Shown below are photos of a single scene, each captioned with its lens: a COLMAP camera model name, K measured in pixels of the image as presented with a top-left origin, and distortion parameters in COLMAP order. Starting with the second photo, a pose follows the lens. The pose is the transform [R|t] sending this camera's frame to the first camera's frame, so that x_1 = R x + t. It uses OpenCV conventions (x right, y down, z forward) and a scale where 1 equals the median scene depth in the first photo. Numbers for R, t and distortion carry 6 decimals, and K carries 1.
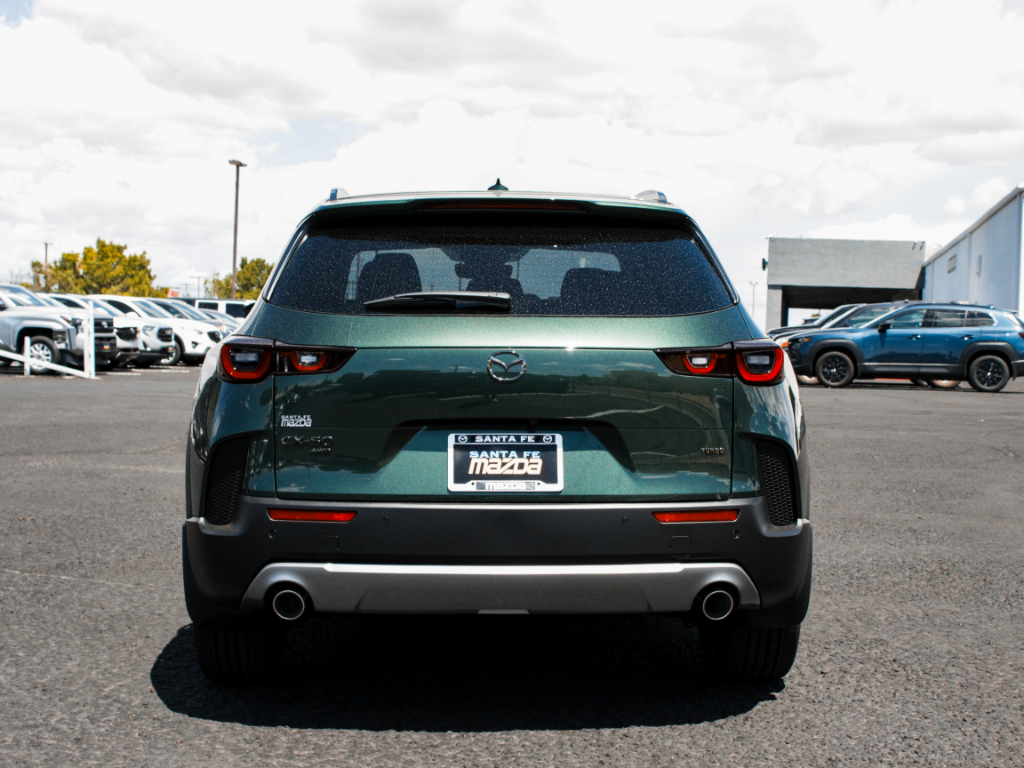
lens RADIAL K [[1677.6, 0, 512.0], [0, 1677.6, 384.0], [0, 0, 1]] dist [0.002519, 0.000000]
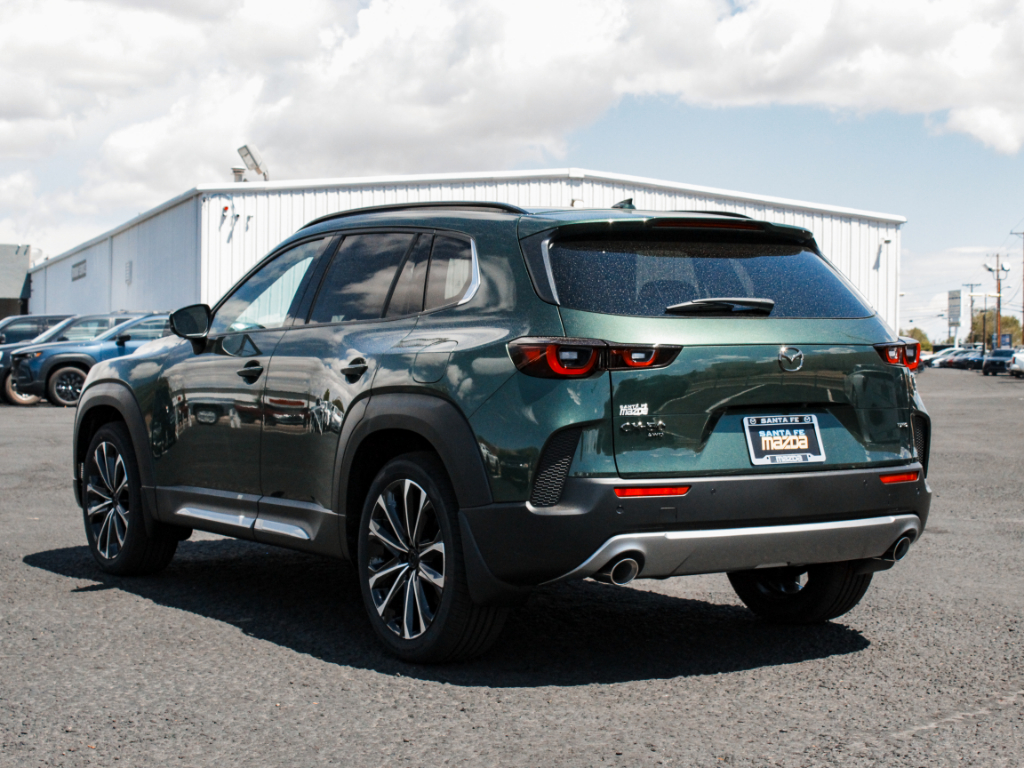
lens RADIAL K [[1901.1, 0, 511.1], [0, 1901.1, 384.9], [0, 0, 1]] dist [0.022792, 0.000000]
pose [[0.868148, -0.021888, 0.495823, -0.844773], [0.027462, 0.999615, -0.003956, 0.007603], [-0.495545, 0.017050, 0.868415, -0.087683]]
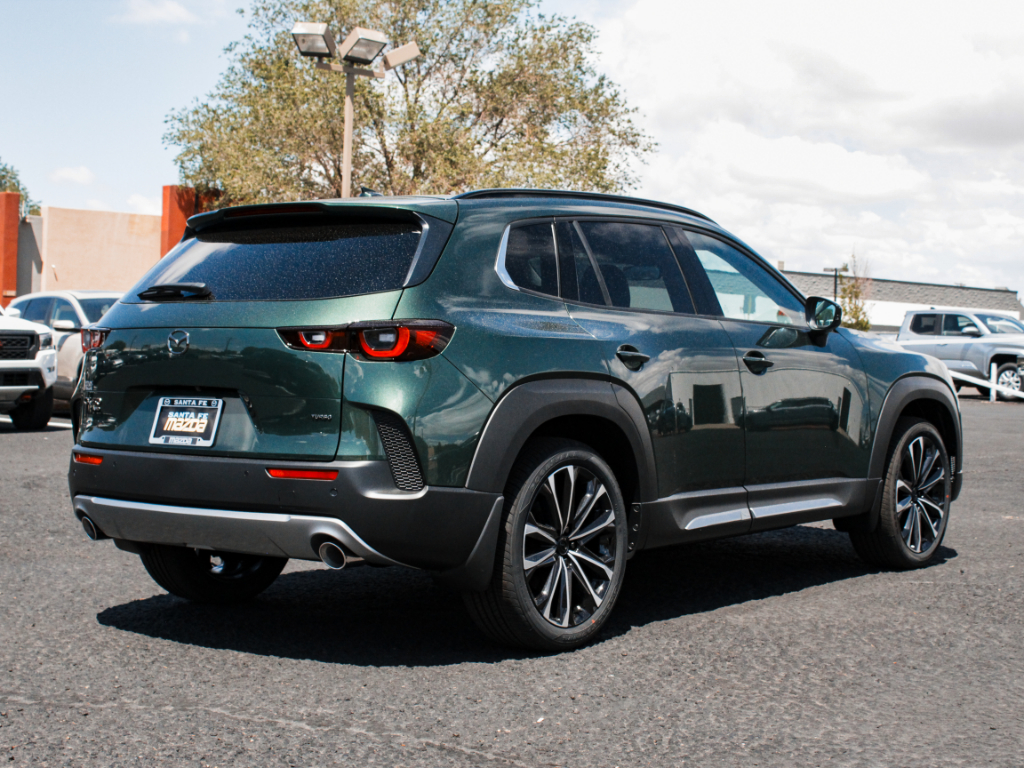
lens RADIAL K [[1677.6, 0, 512.4], [0, 1677.6, 381.0], [0, 0, 1]] dist [0.002519, 0.000000]
pose [[0.760099, 0.007877, -0.649760, 0.961335], [-0.023118, 0.999621, -0.014926, 0.029793], [0.649396, 0.026366, 0.759993, 0.226691]]
